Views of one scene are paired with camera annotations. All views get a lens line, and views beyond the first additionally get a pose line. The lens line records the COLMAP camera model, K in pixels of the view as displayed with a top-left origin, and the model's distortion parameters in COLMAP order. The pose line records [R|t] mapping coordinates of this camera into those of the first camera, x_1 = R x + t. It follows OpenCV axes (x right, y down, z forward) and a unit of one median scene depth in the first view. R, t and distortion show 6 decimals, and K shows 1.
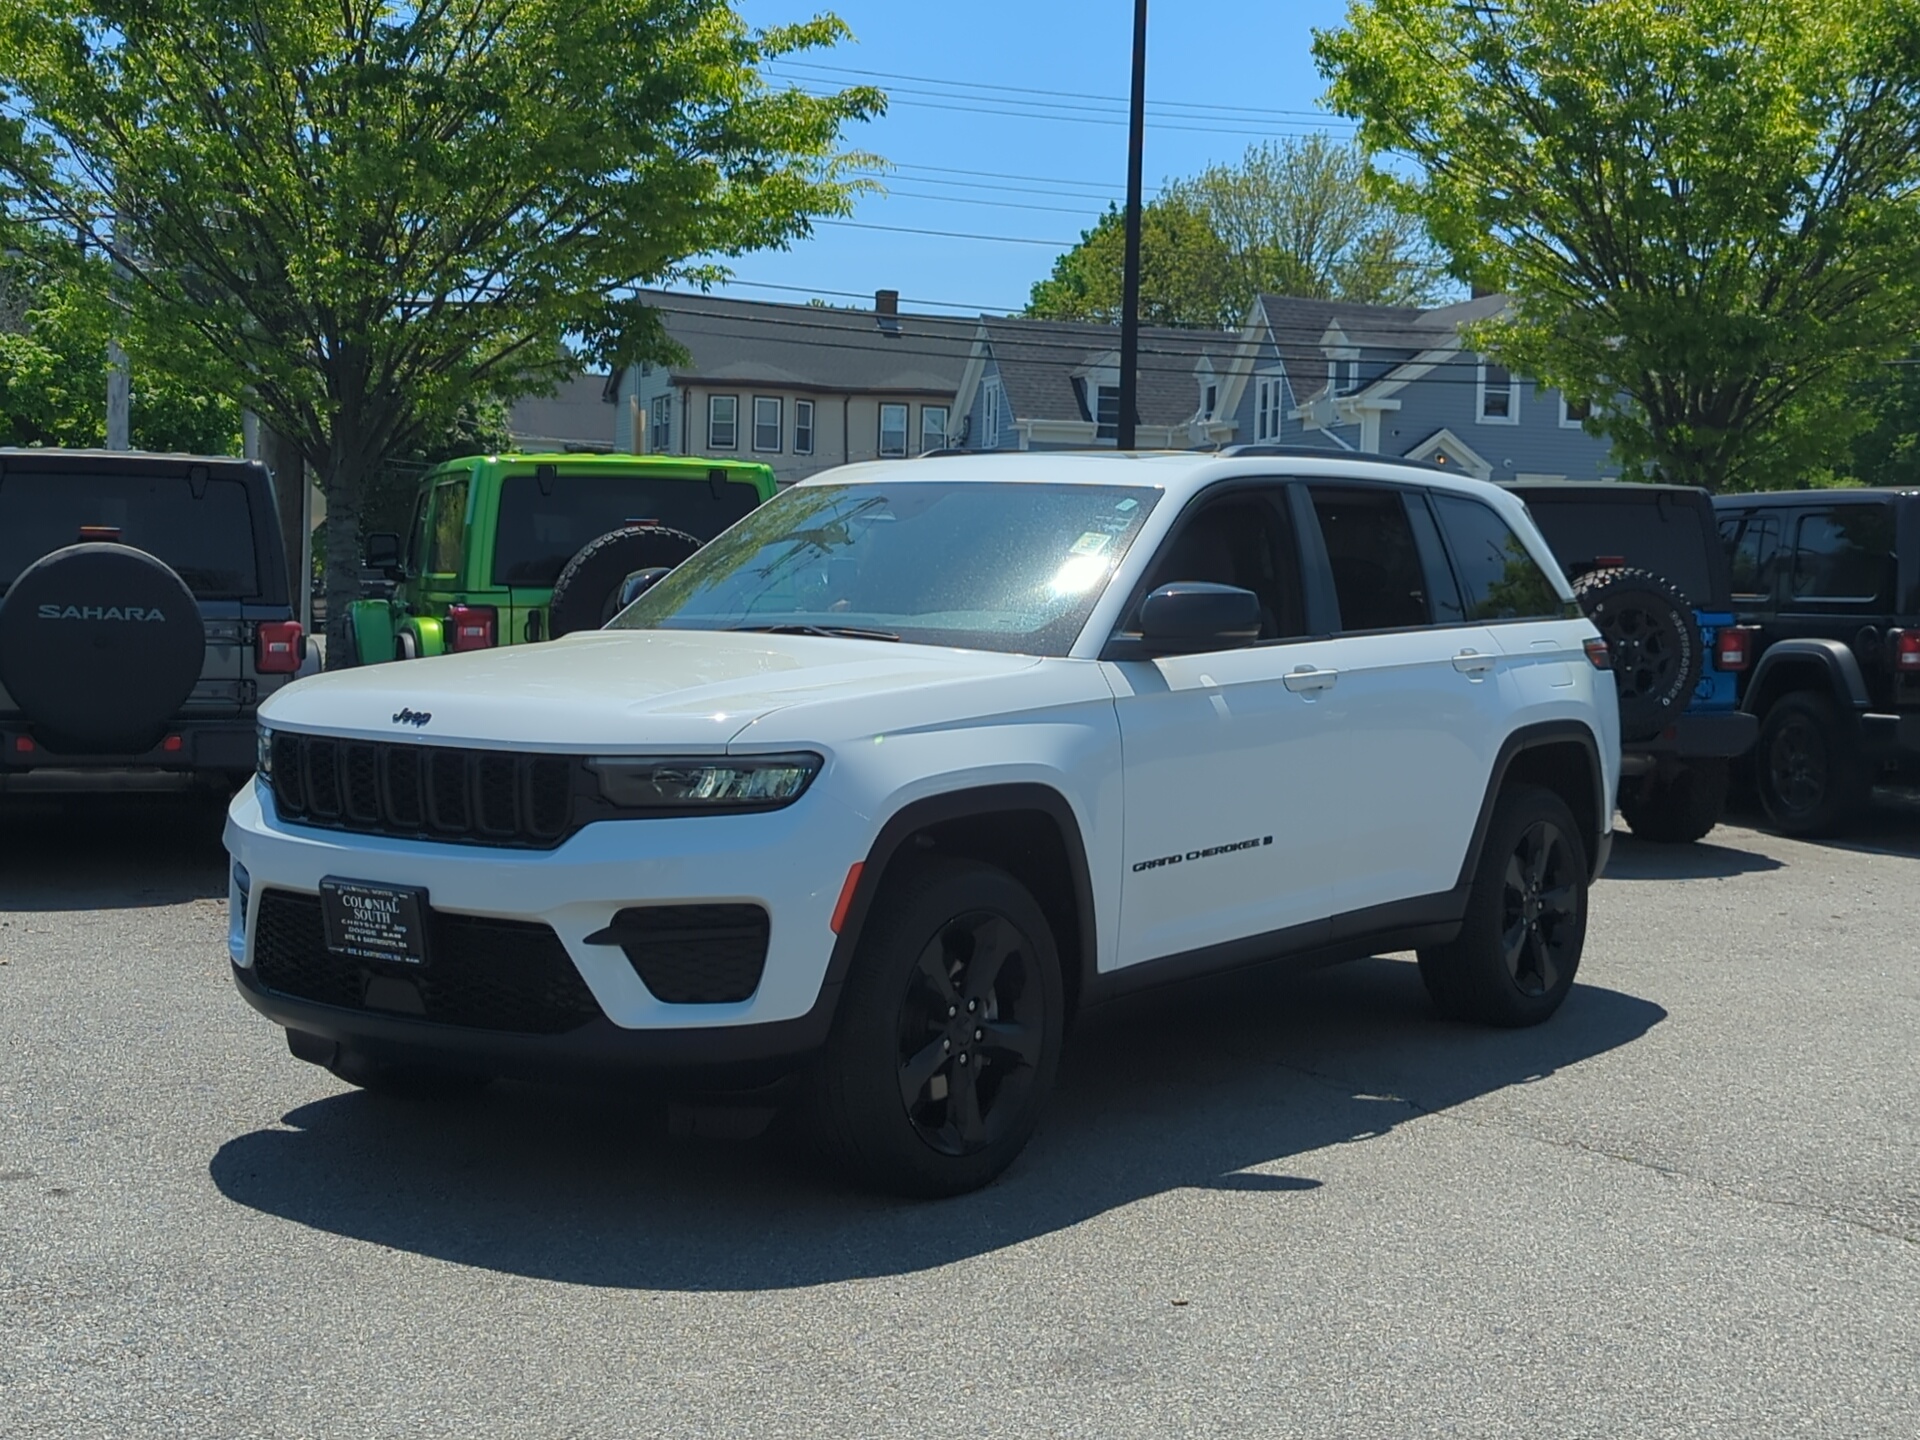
lens RADIAL K [[2642.7, 0, 1015.6], [0, 2642.7, 717.4], [0, 0, 1]] dist [0.030830, -0.008421]
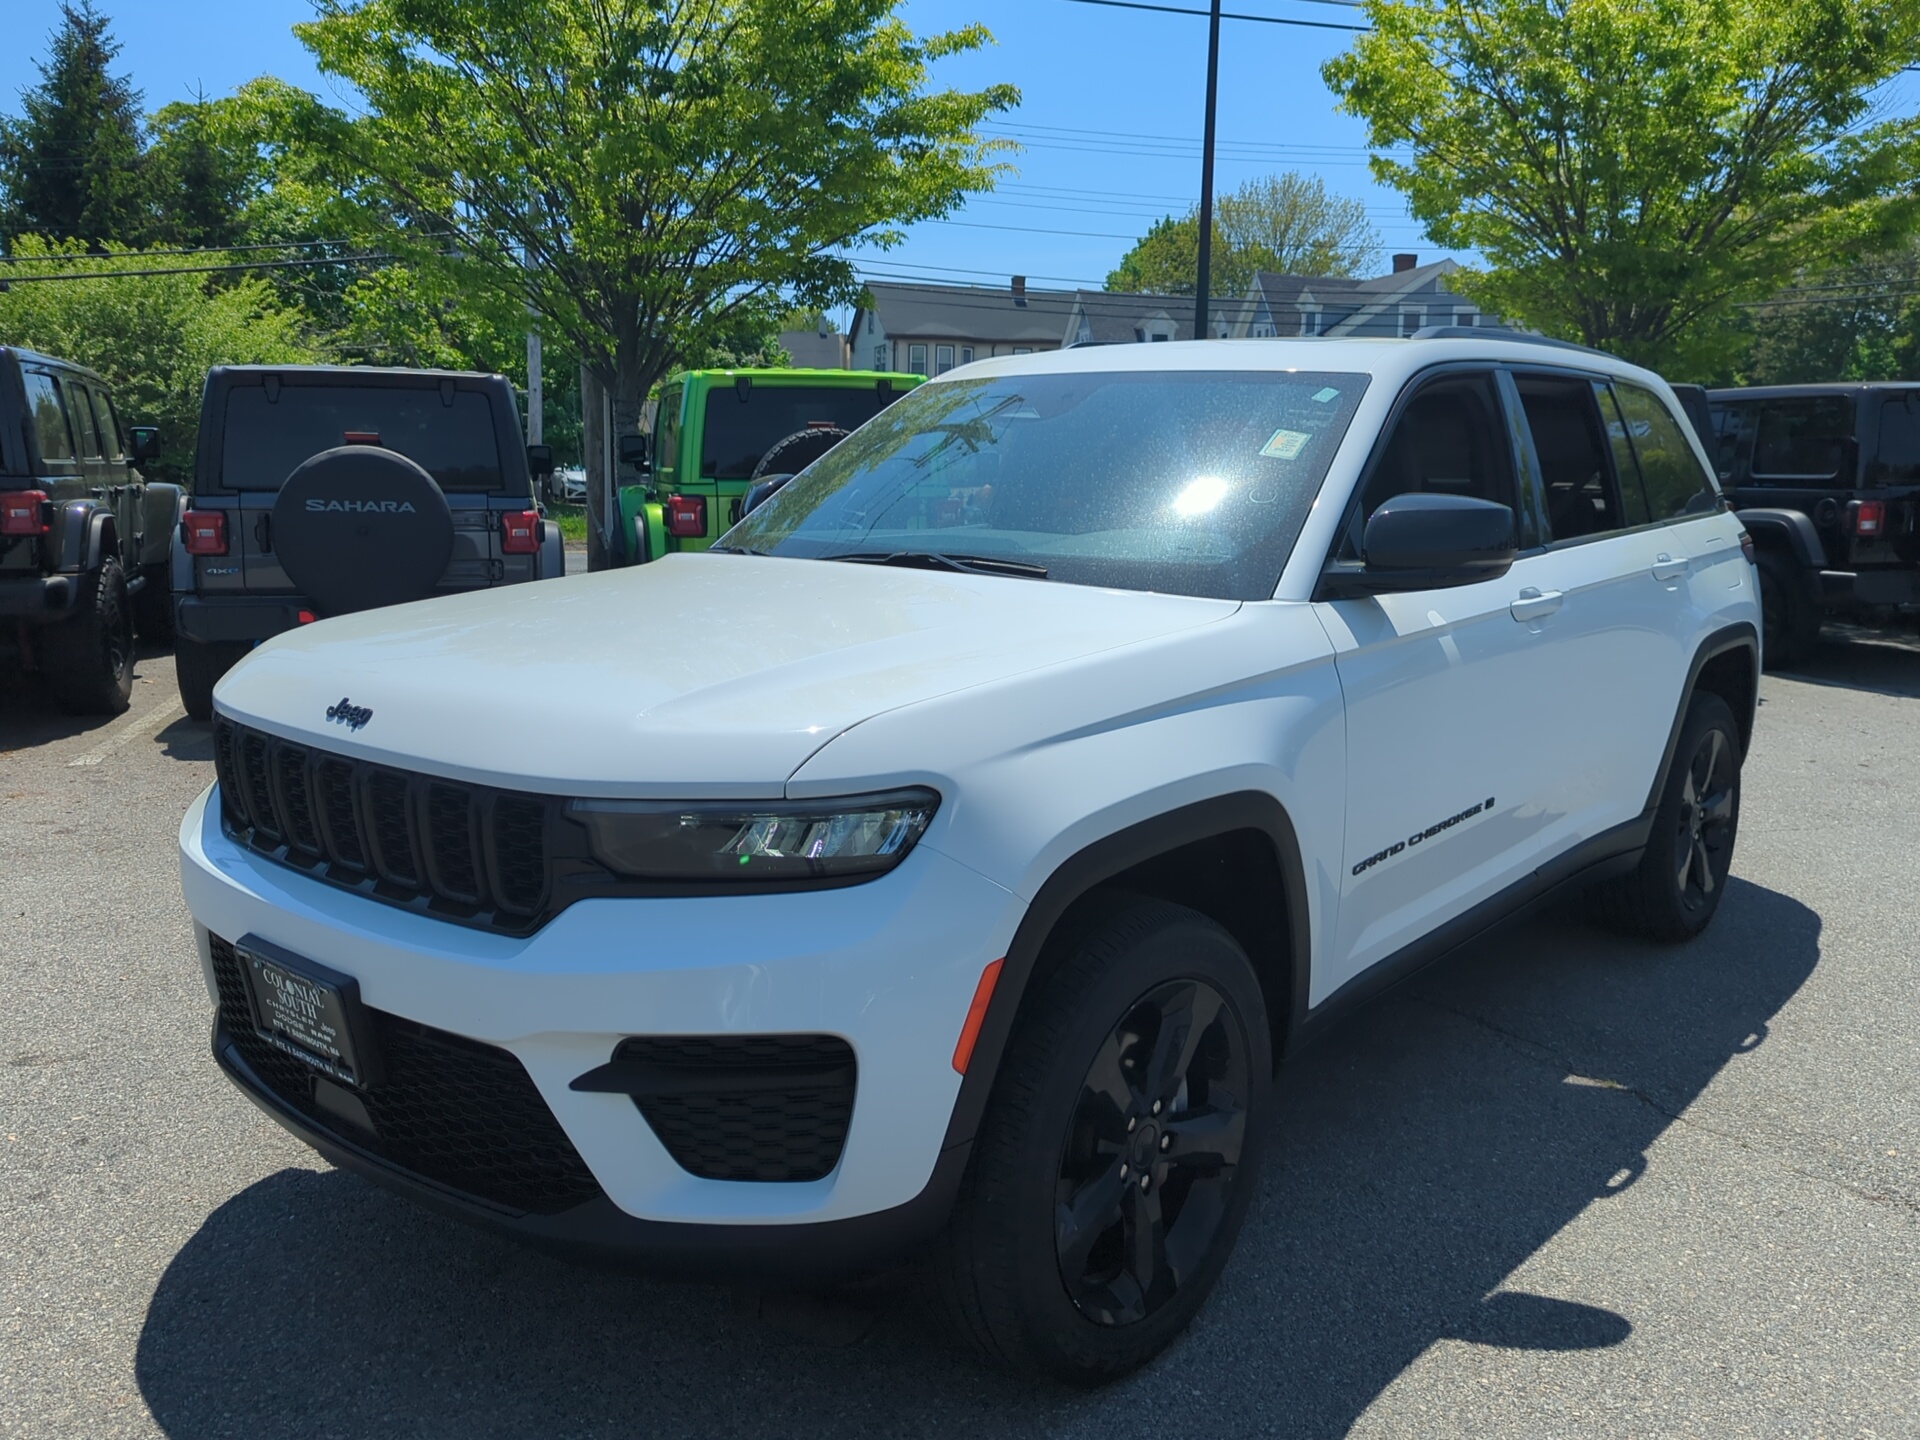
lens RADIAL K [[1534.3, 0, 982.3], [0, 1534.3, 718.7], [0, 0, 1]] dist [0.059234, -0.068129]
pose [[0.997414, 0.003131, -0.071797, -0.017428], [0.005217, 0.993261, 0.115785, -0.022224], [0.071675, -0.115861, 0.990676, 0.306184]]
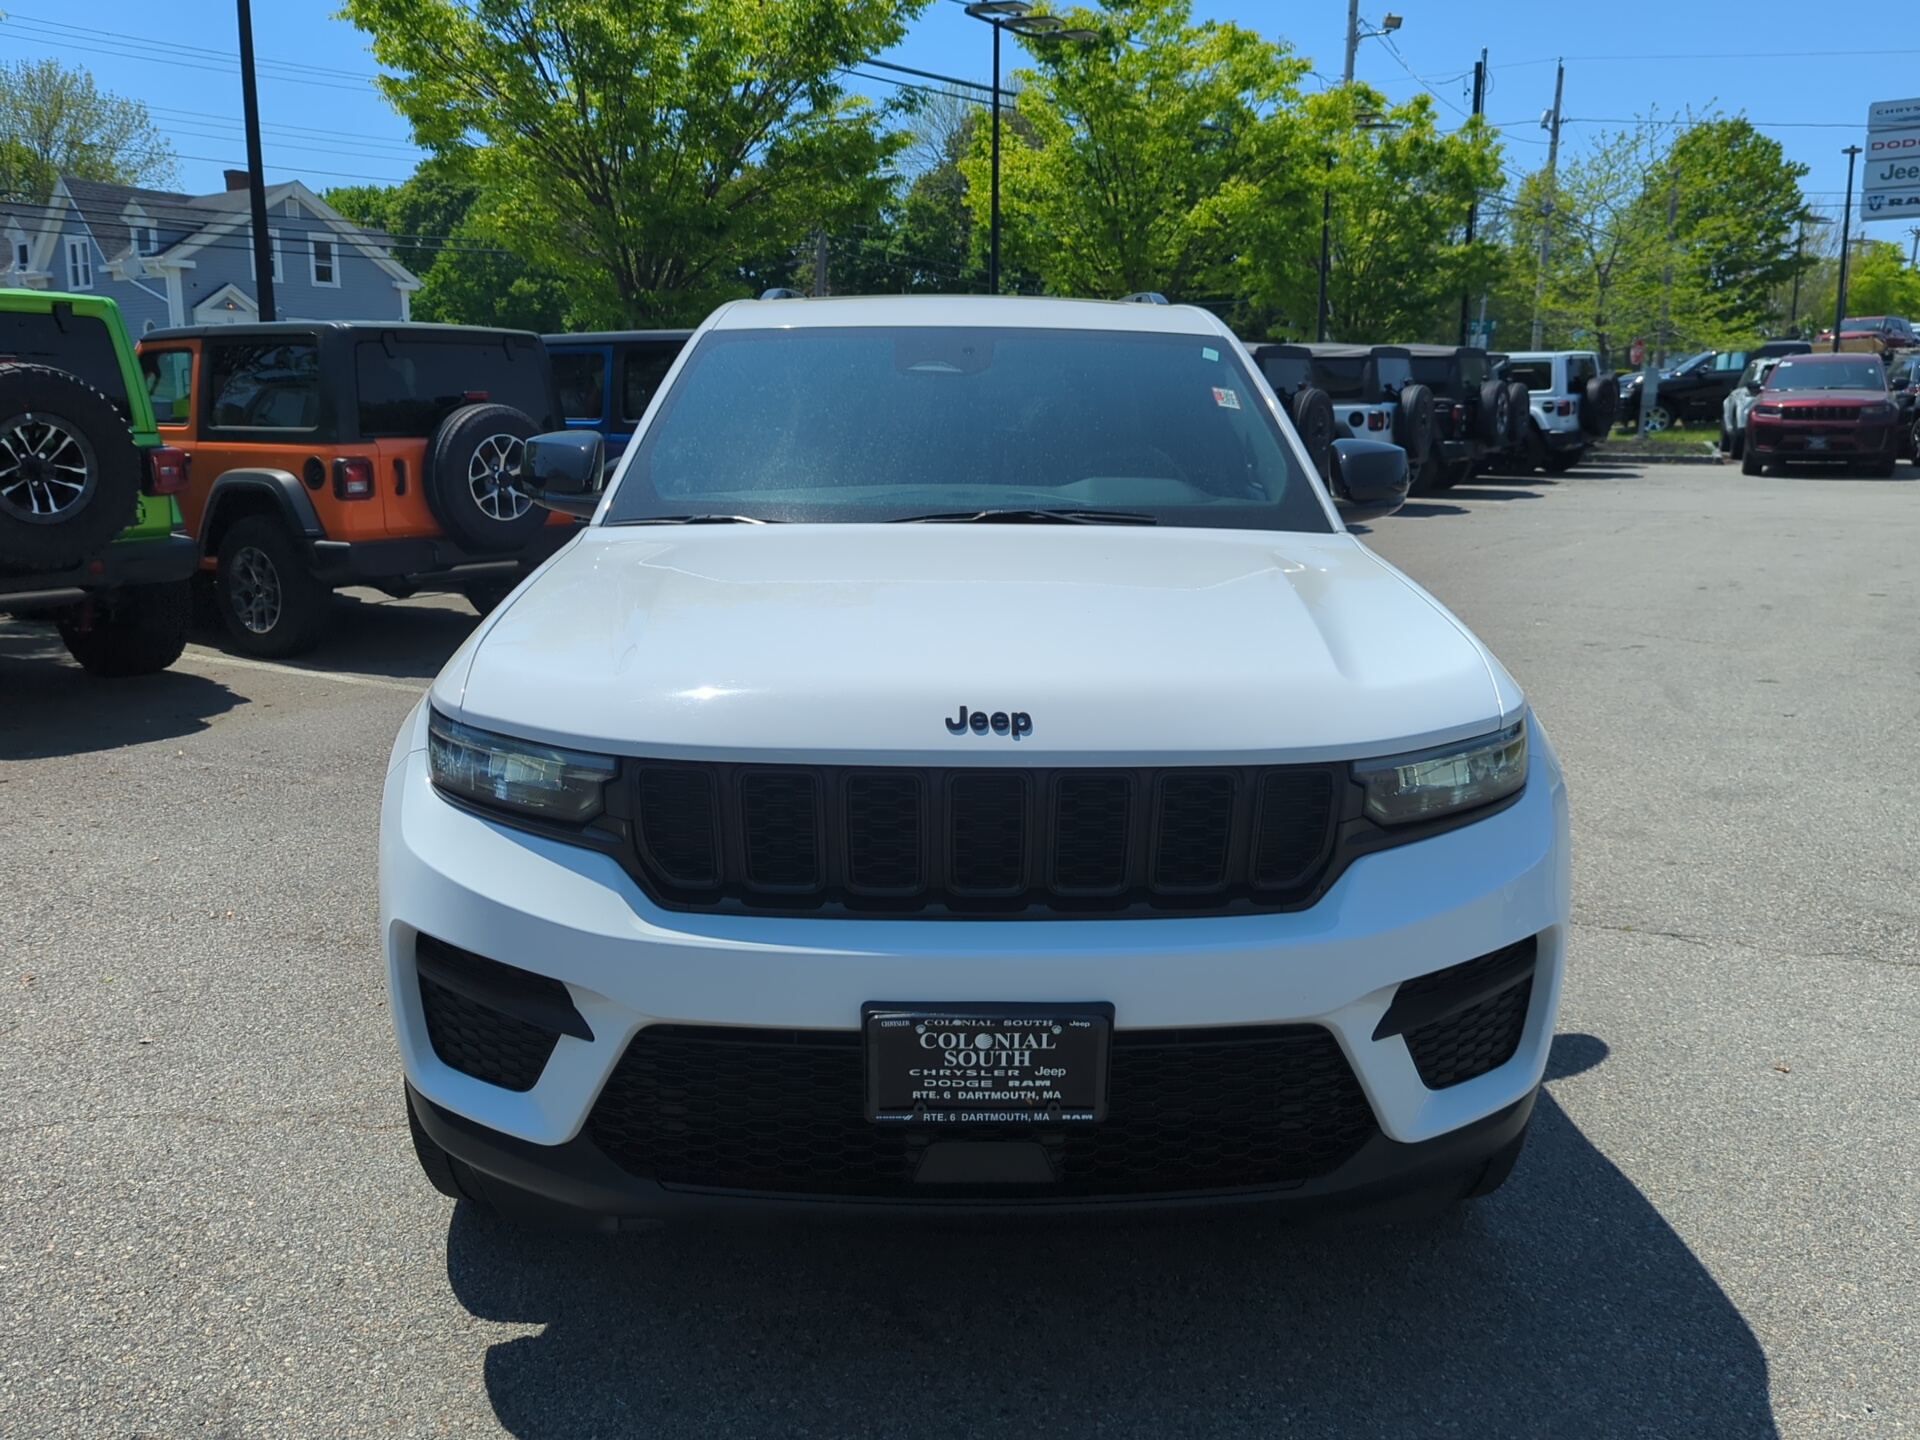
lens RADIAL K [[1557.4, 0, 982.8], [0, 1557.4, 691.6], [0, 0, 1]] dist [0.073713, -0.080846]
pose [[0.798387, -0.123937, 0.589252, -0.219241], [0.040898, 0.987490, 0.152286, -0.030742], [-0.600754, -0.097484, 0.793468, 0.358064]]
